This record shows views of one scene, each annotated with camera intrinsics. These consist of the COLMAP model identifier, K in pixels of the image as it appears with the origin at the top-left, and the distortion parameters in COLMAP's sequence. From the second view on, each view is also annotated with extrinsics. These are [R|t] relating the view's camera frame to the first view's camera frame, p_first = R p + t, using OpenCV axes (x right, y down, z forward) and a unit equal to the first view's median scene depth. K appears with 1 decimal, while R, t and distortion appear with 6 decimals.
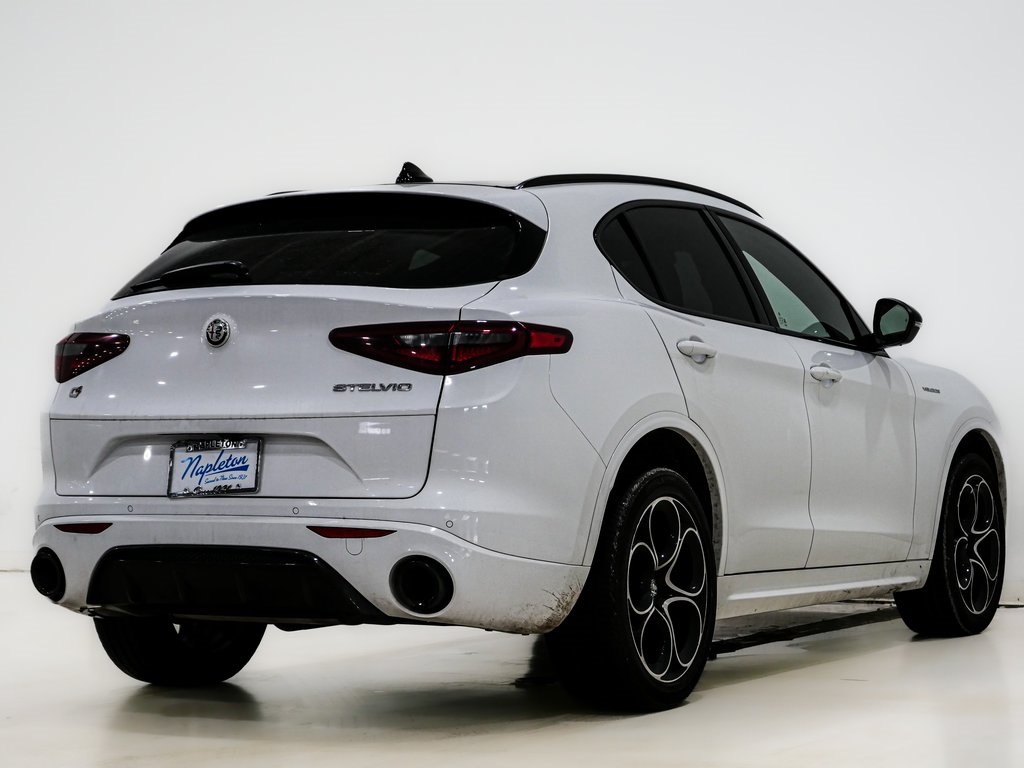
lens RADIAL K [[2516.2, 0, 512.0], [0, 2516.2, 384.0], [0, 0, 1]] dist [0.075270, 0.267795]
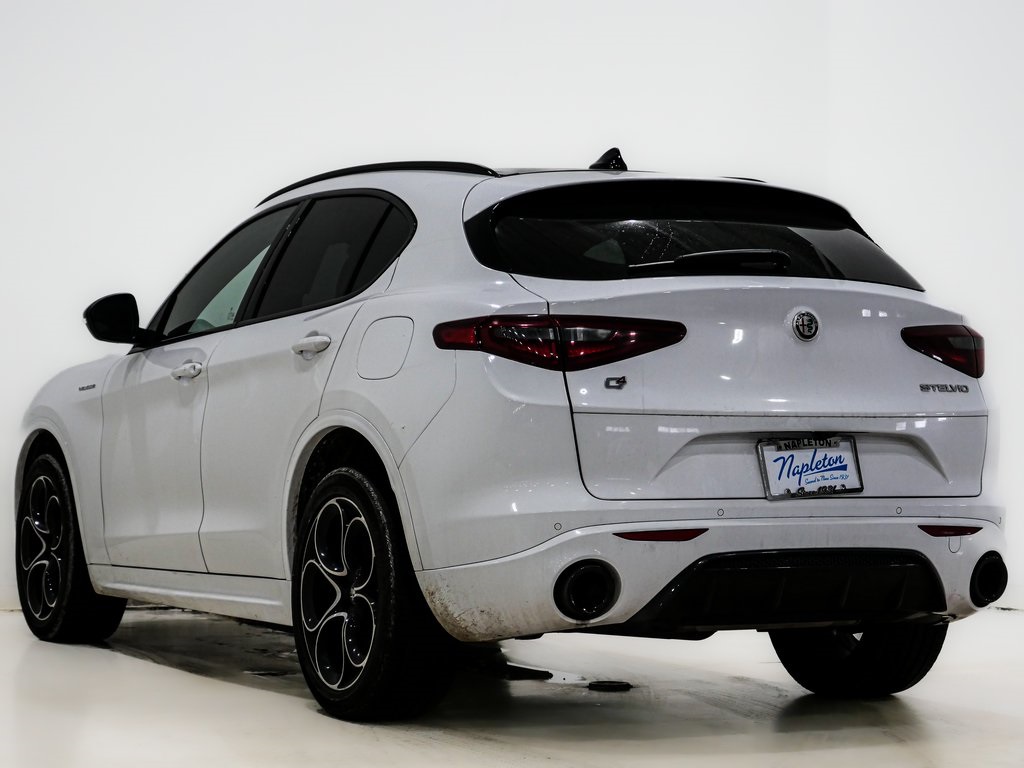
lens RADIAL K [[2583.0, 0, 512.0], [0, 2583.0, 384.0], [0, 0, 1]] dist [-0.008407, -0.015944]
pose [[0.545433, 0.024170, 0.837806, -1.002396], [-0.023231, 0.999636, -0.013715, 0.017697], [-0.837832, -0.011982, 0.545796, 0.562214]]
